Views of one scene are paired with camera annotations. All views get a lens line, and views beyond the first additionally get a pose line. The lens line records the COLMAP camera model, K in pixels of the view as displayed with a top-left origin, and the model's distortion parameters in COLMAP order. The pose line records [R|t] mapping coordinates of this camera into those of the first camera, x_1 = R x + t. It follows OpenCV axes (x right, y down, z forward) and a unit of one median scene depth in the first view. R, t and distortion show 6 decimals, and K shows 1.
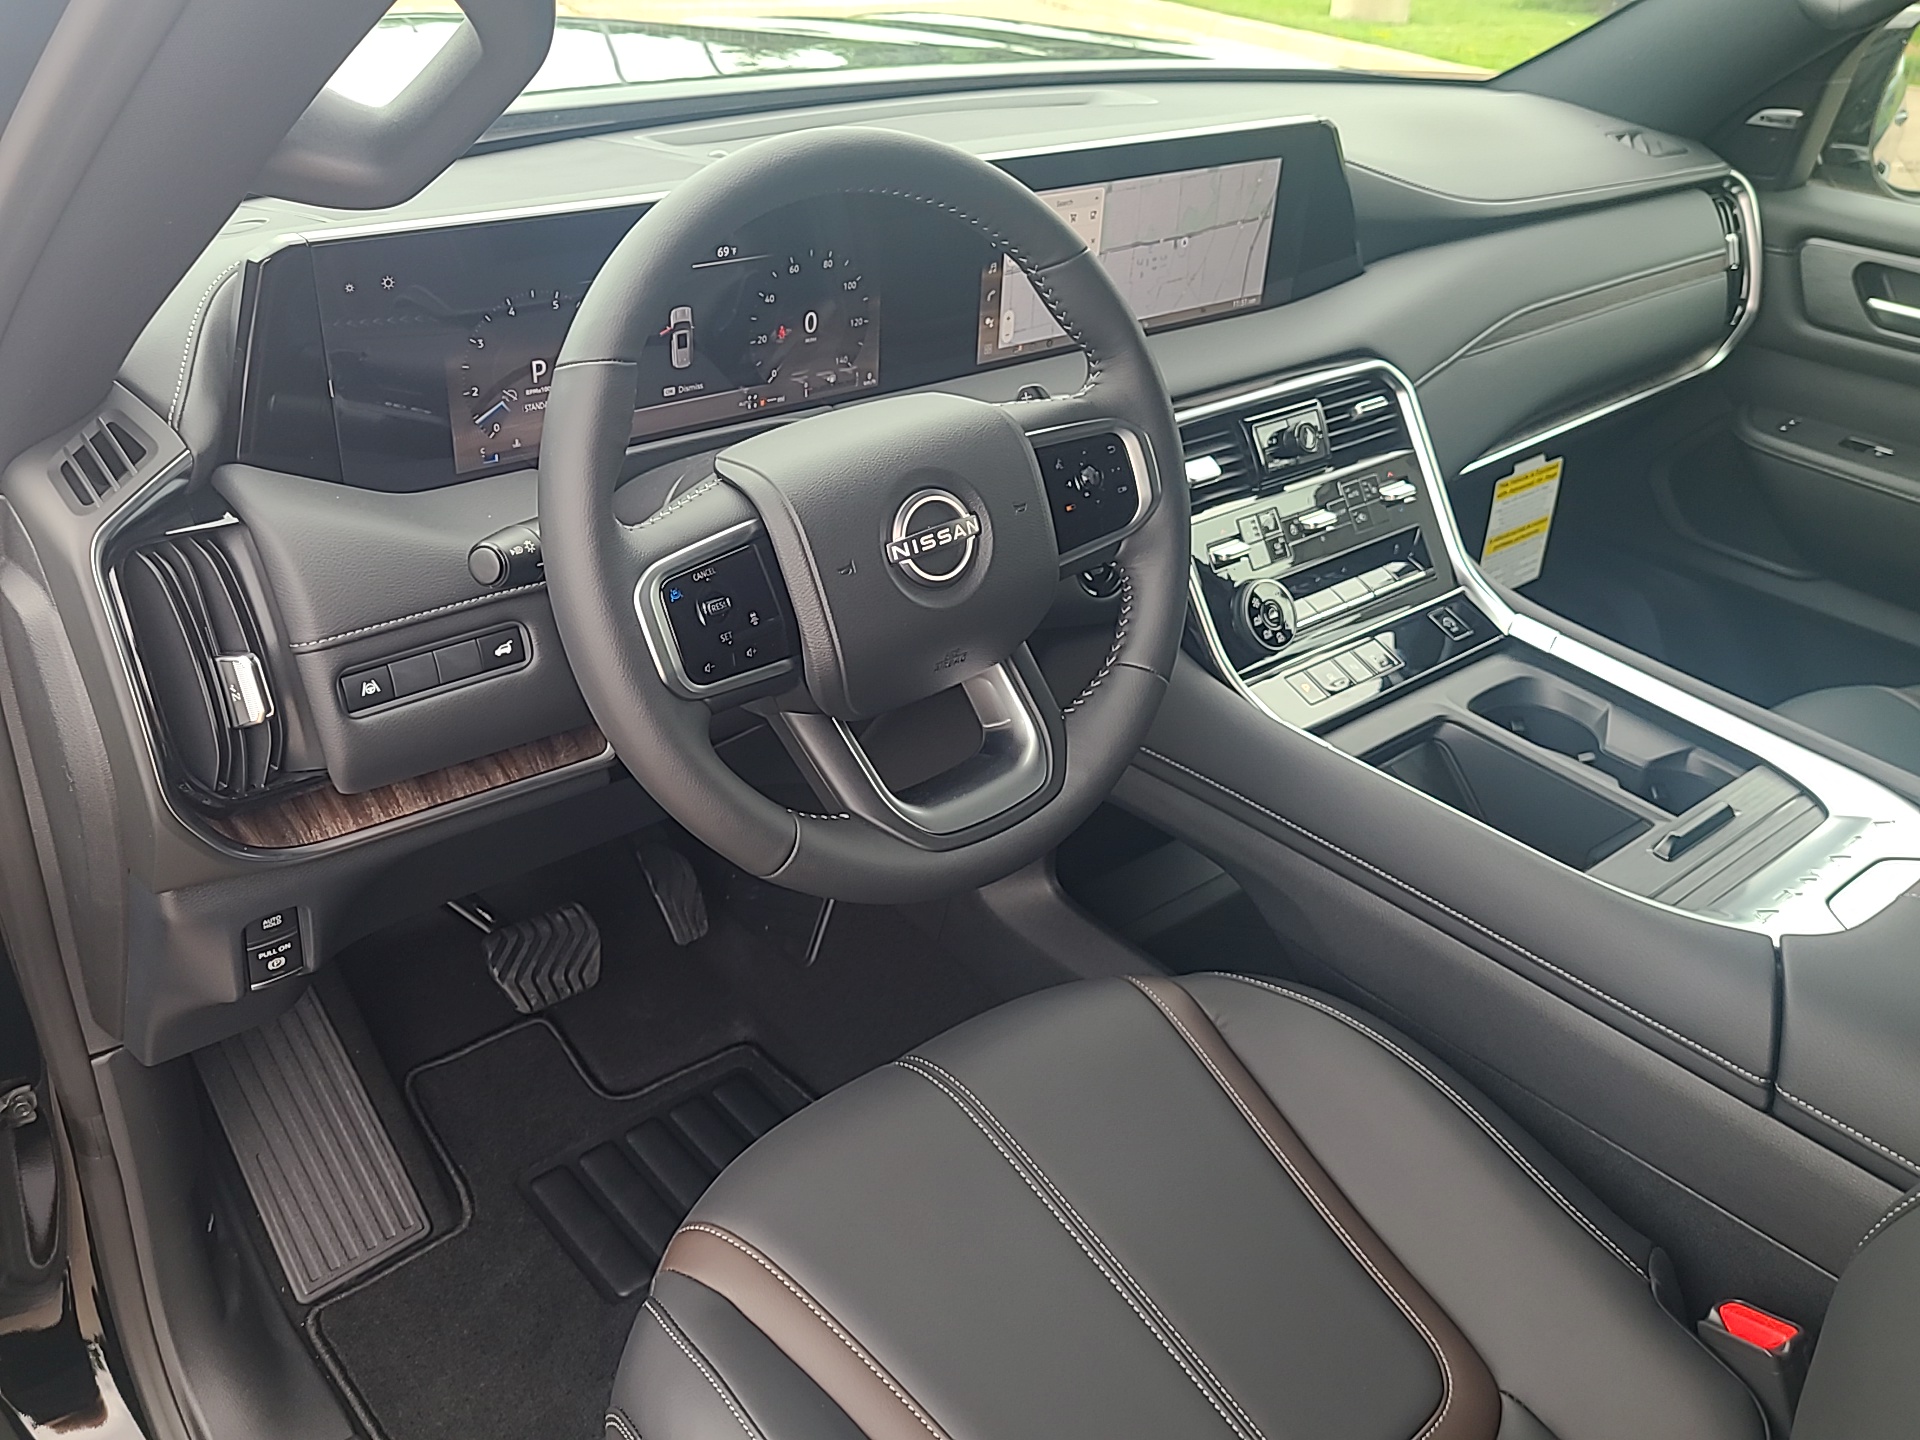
lens RADIAL K [[1612.1, 0, 934.8], [0, 1612.1, 724.9], [0, 0, 1]] dist [0.014144, -0.007985]
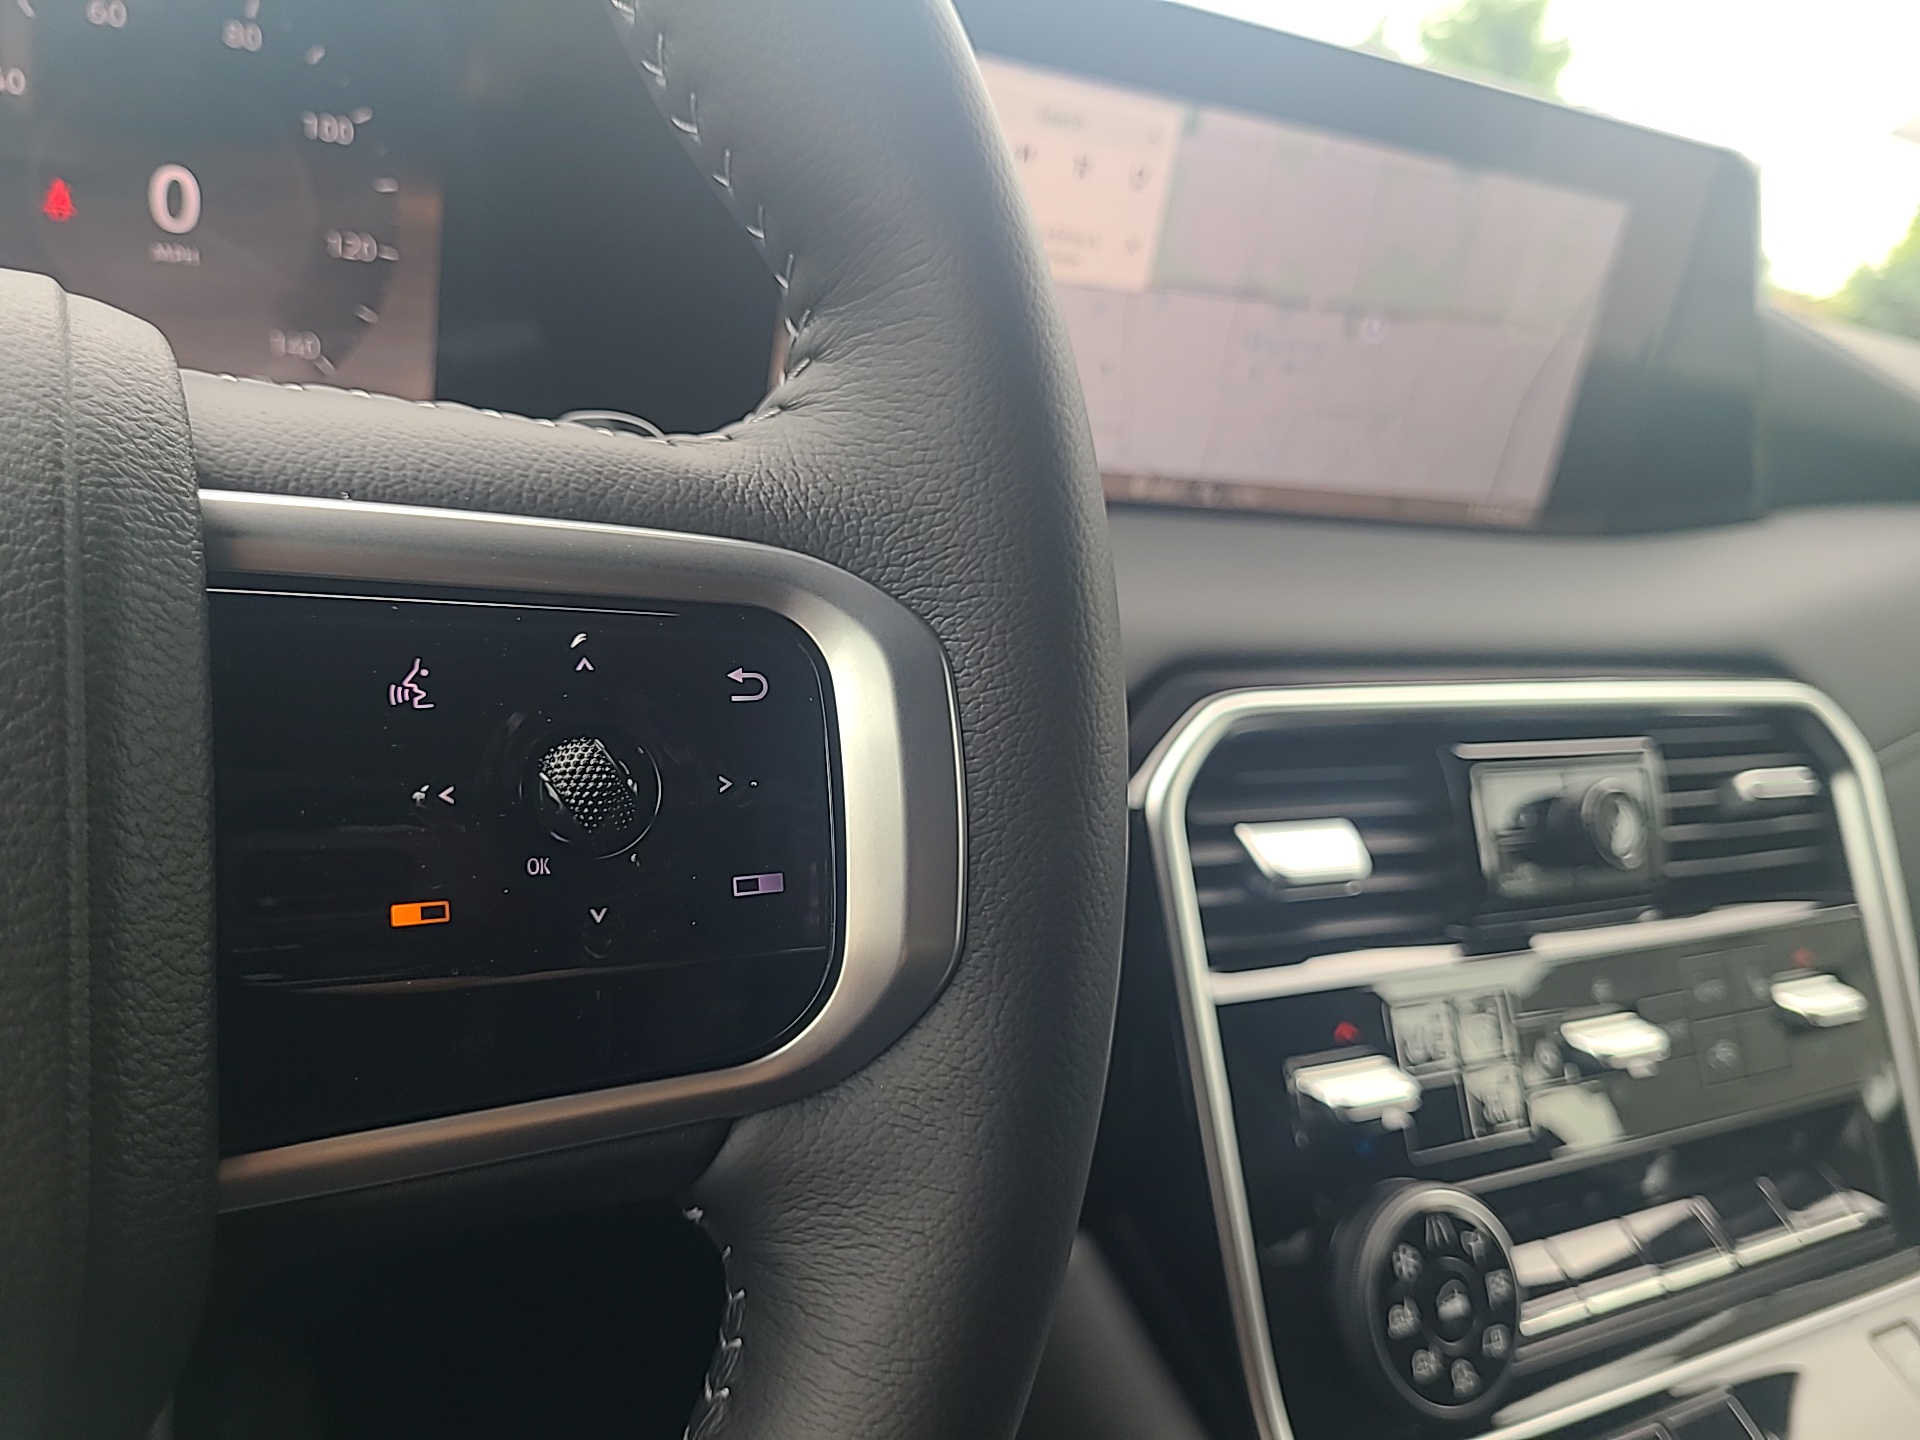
lens RADIAL K [[1544.5, 0, 960.0], [0, 1544.5, 720.0], [0, 0, 1]] dist [-0.013158, -0.009499]
pose [[0.971552, 0.181557, -0.152065, 0.142472], [-0.208932, 0.959415, -0.189394, -0.109260], [0.111508, 0.215778, 0.970055, 0.677799]]
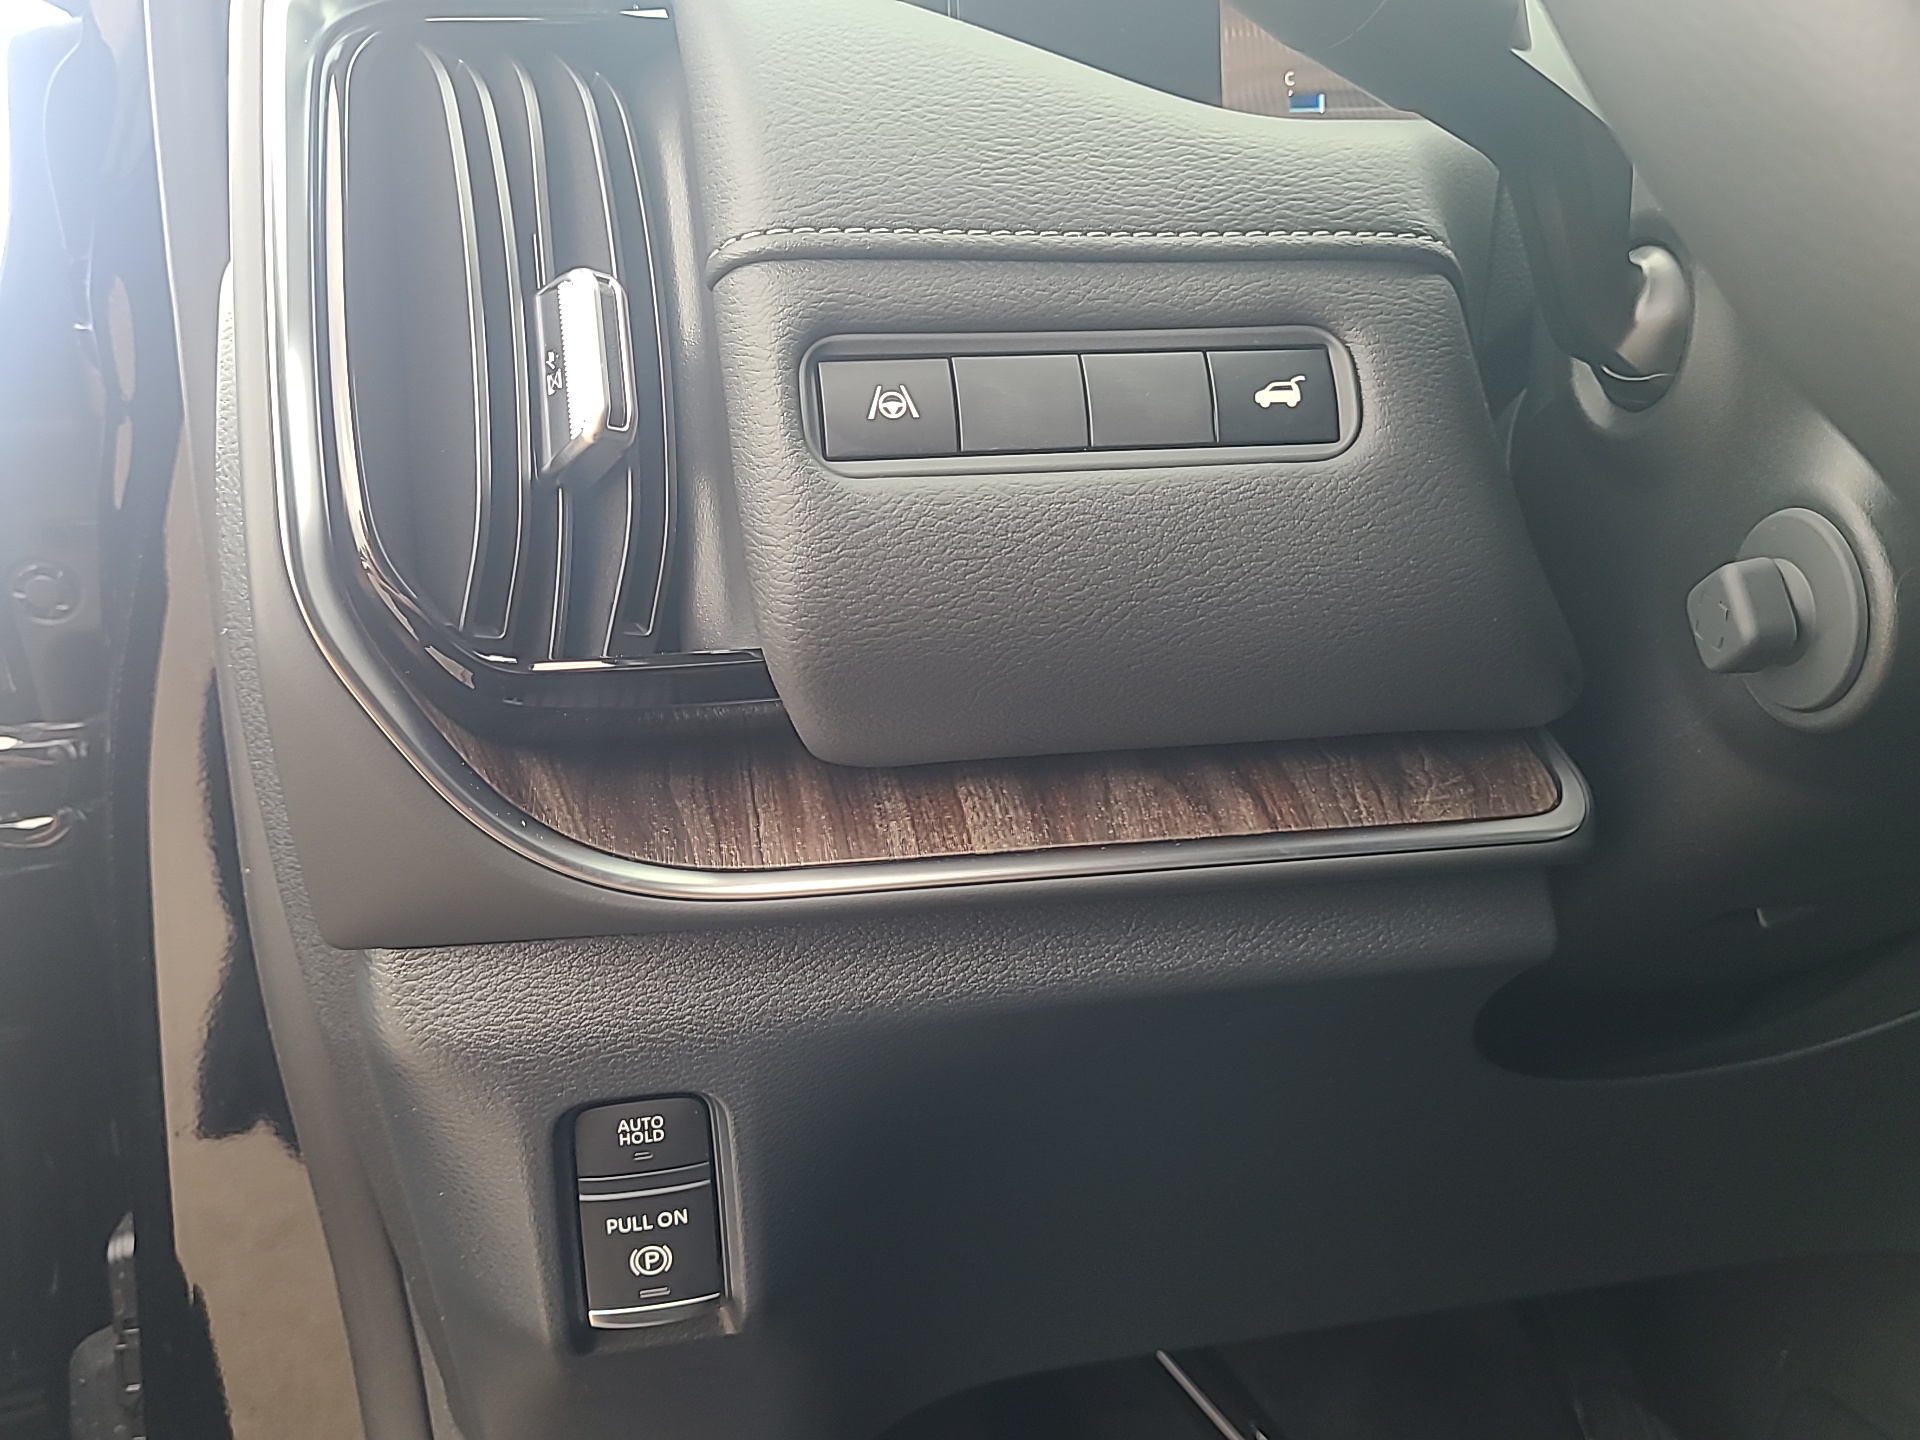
lens RADIAL K [[1612.1, 0, 934.8], [0, 1612.1, 724.9], [0, 0, 1]] dist [0.014144, -0.007985]
pose [[0.860470, -0.022198, -0.509017, -0.120933], [-0.168132, 0.930715, -0.324809, 0.118049], [0.480960, 0.365070, 0.797121, 0.558438]]
